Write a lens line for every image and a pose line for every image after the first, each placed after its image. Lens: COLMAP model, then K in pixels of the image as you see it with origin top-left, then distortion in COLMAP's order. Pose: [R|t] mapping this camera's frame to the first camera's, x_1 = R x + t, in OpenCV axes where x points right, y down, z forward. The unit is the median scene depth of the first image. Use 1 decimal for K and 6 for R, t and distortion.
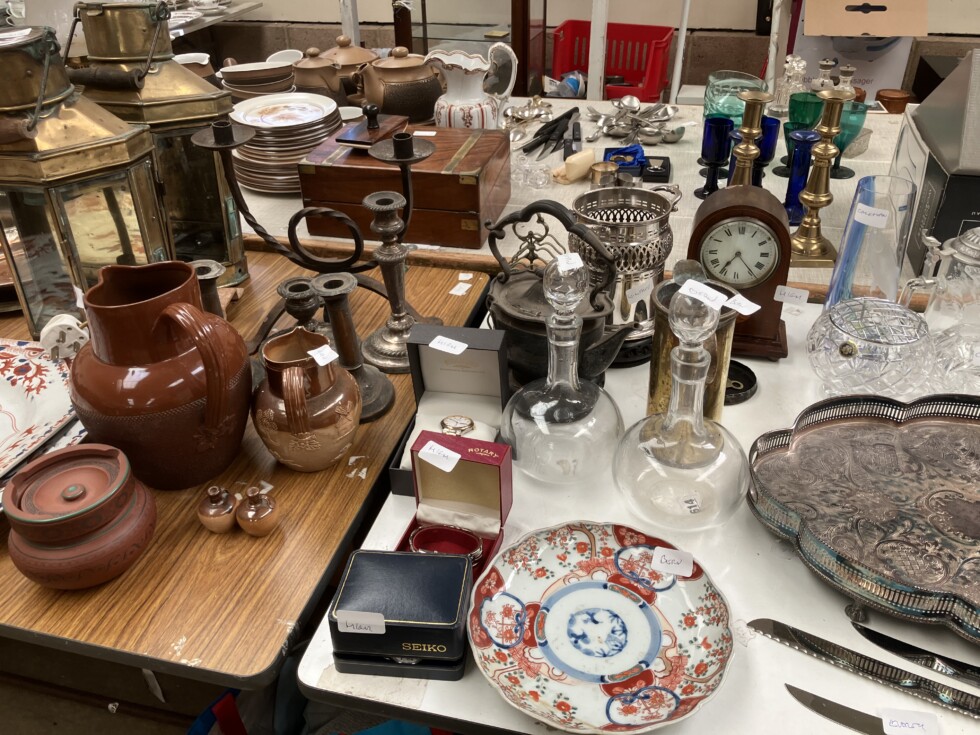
lens RADIAL K [[810.4, 0, 490.2], [0, 810.4, 367.5], [0, 0, 1]] dist [0.003196, -0.004581]
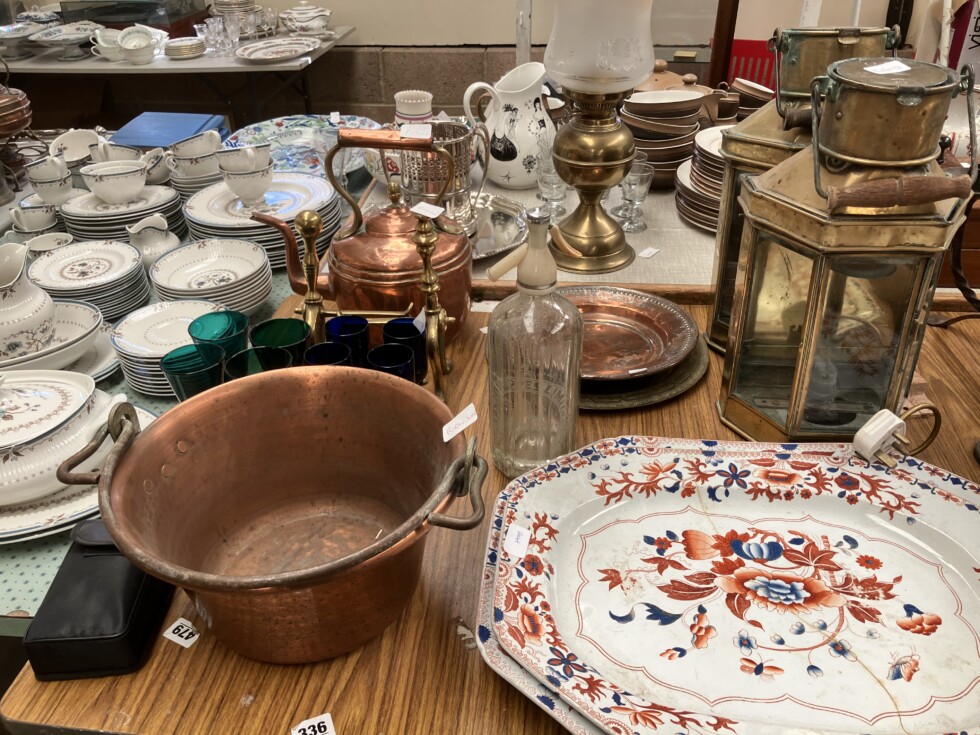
lens RADIAL K [[810.4, 0, 491.5], [0, 810.4, 365.3], [0, 0, 1]] dist [0.003196, -0.004581]
pose [[0.990039, -0.066492, 0.124100, -1.242625], [0.069155, 0.997456, -0.017268, -0.151120], [-0.122636, 0.025678, 0.992119, 0.287930]]
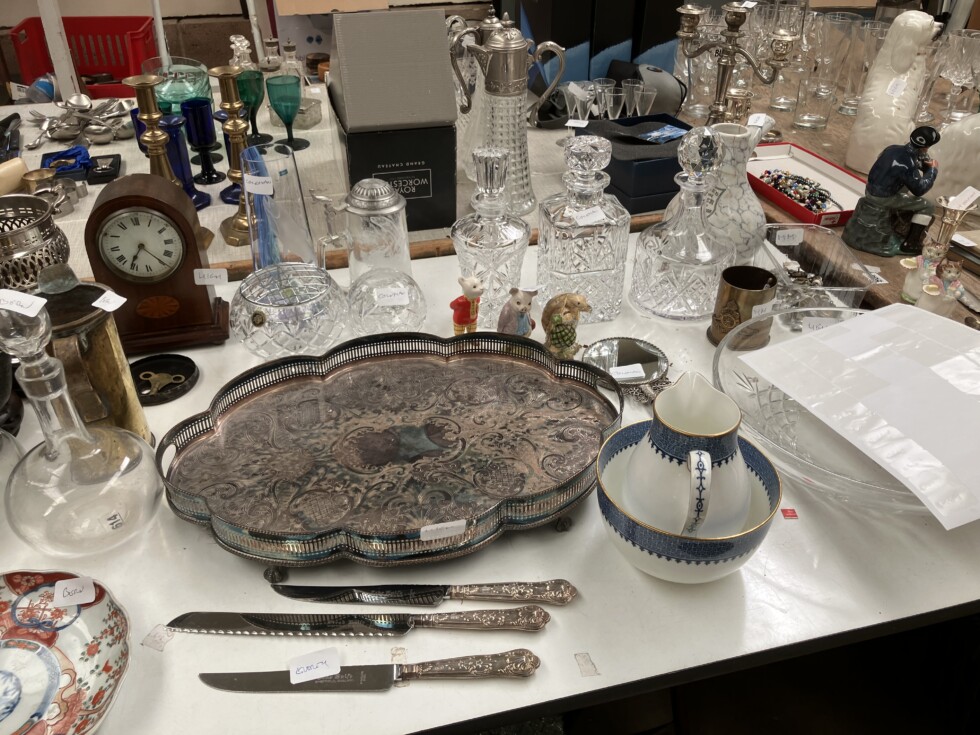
lens RADIAL K [[810.4, 0, 487.7], [0, 810.4, 368.2], [0, 0, 1]] dist [0.003196, -0.004581]
pose [[0.869526, -0.255282, 0.422796, 0.264808], [0.249284, 0.965861, 0.070501, 0.039954], [-0.426360, 0.044094, 0.903478, -0.035937]]
